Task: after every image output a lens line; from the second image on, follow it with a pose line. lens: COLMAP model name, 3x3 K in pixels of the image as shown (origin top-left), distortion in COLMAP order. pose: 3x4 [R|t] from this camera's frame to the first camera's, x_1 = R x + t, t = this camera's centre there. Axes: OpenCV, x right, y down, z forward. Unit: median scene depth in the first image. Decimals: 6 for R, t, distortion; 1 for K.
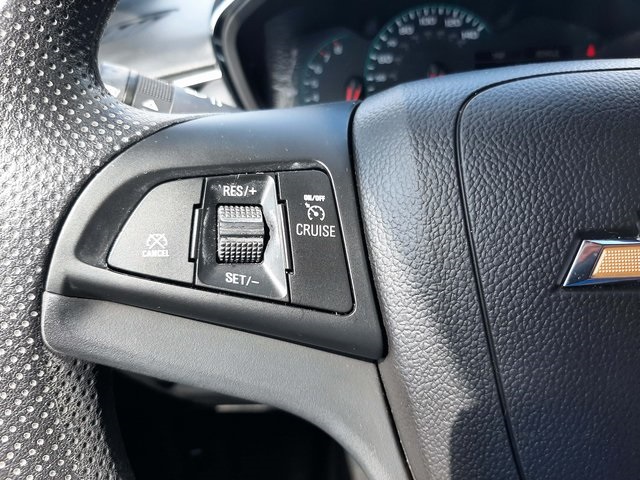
lens RADIAL K [[487.2, 0, 320.0], [0, 487.2, 240.0], [0, 0, 1]] dist [0.065413, -0.175660]
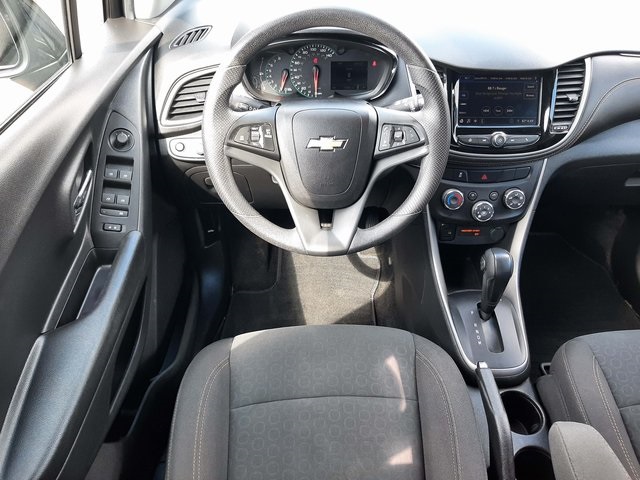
lens RADIAL K [[477.8, 0, 320.0], [0, 477.8, 240.0], [0, 0, 1]] dist [0.035683, -0.084514]
pose [[0.995851, 0.019457, 0.088899, 0.121131], [-0.041518, 0.966426, 0.253570, -0.294985], [-0.080981, -0.256209, 0.963223, -4.845223]]
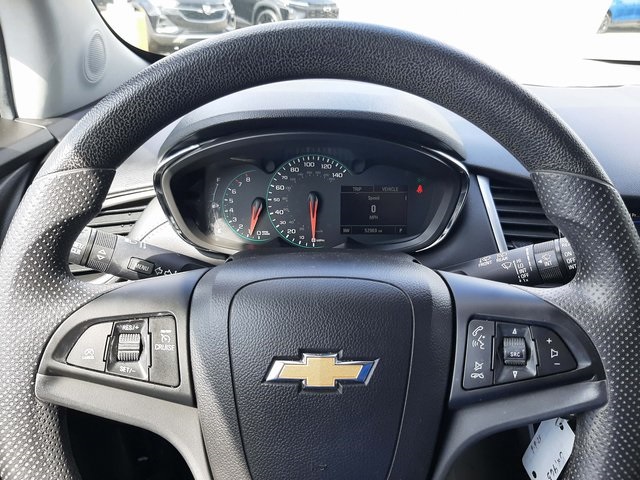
lens RADIAL K [[477.8, 0, 320.0], [0, 477.8, 240.0], [0, 0, 1]] dist [0.035683, -0.084514]
pose [[0.998098, 0.051602, 0.033725, 0.587436], [-0.050268, 0.997963, -0.039283, -0.449915], [-0.035683, 0.037513, 0.998659, -1.180204]]
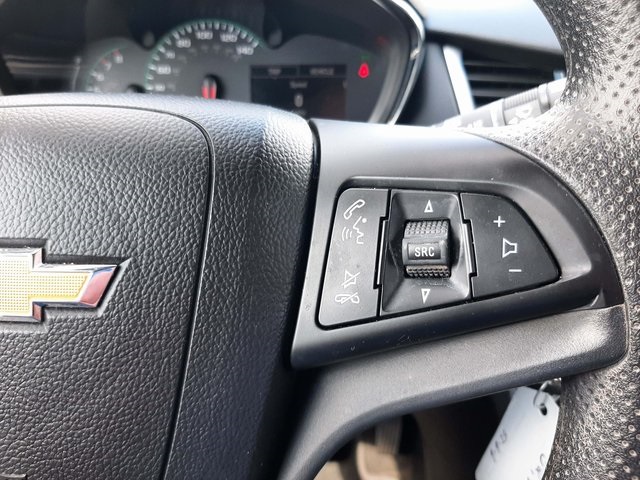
lens RADIAL K [[487.2, 0, 320.0], [0, 487.2, 240.0], [0, 0, 1]] dist [0.065413, -0.175660]
pose [[0.998777, 0.049438, -0.000405, 1.323537], [-0.049435, 0.998762, 0.005593, -0.094658], [0.000681, -0.005566, 0.999984, -0.087960]]
